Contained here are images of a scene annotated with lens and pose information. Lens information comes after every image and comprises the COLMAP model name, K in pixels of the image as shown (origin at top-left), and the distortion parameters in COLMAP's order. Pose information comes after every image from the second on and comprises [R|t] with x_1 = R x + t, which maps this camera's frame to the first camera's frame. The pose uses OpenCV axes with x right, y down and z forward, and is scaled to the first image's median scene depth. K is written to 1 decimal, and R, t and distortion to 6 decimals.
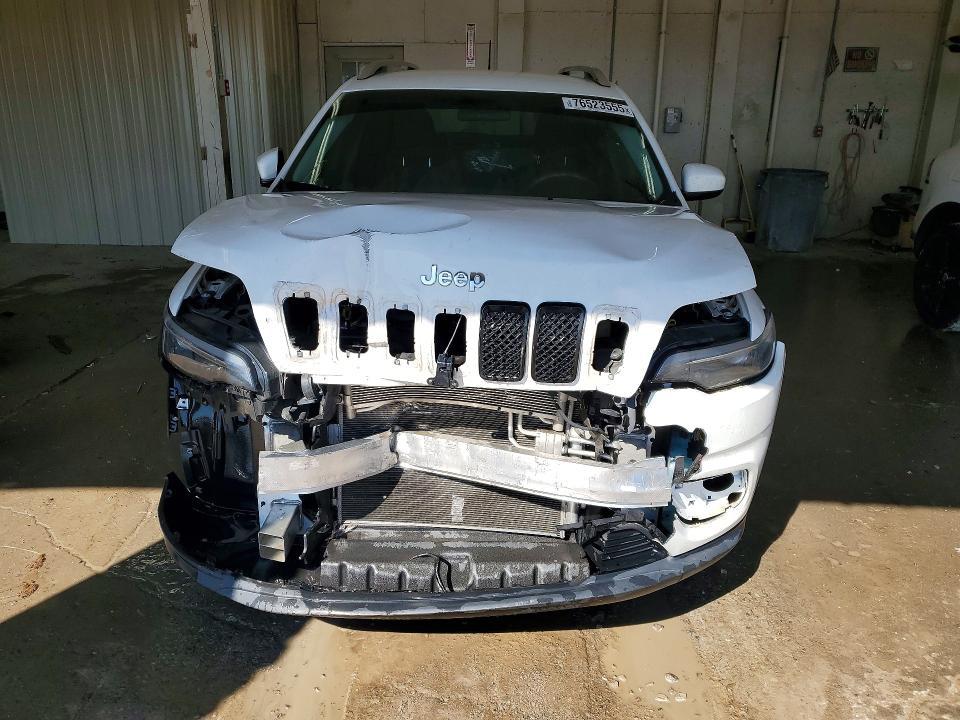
lens RADIAL K [[760.8, 0, 476.4], [0, 760.8, 357.7], [0, 0, 1]] dist [0.044118, -0.037694]
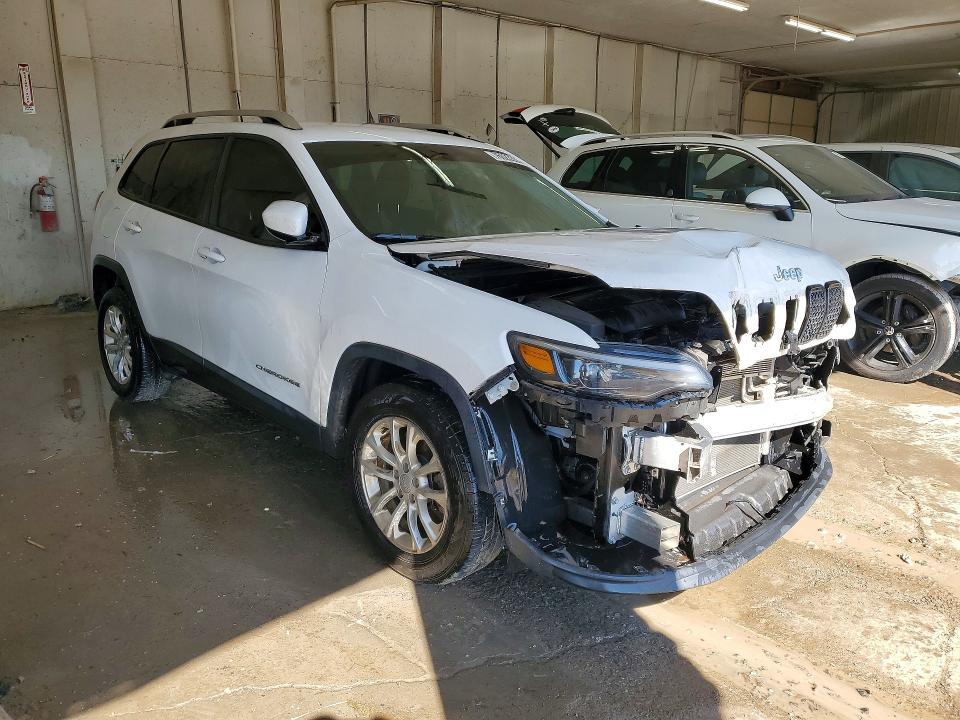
lens RADIAL K [[760.8, 0, 476.4], [0, 760.8, 357.7], [0, 0, 1]] dist [0.044118, -0.037694]
pose [[0.664461, -0.185334, 0.723977, -0.647492], [0.237017, 0.971010, 0.031041, -0.060348], [-0.708741, 0.150969, 0.689125, 0.218425]]
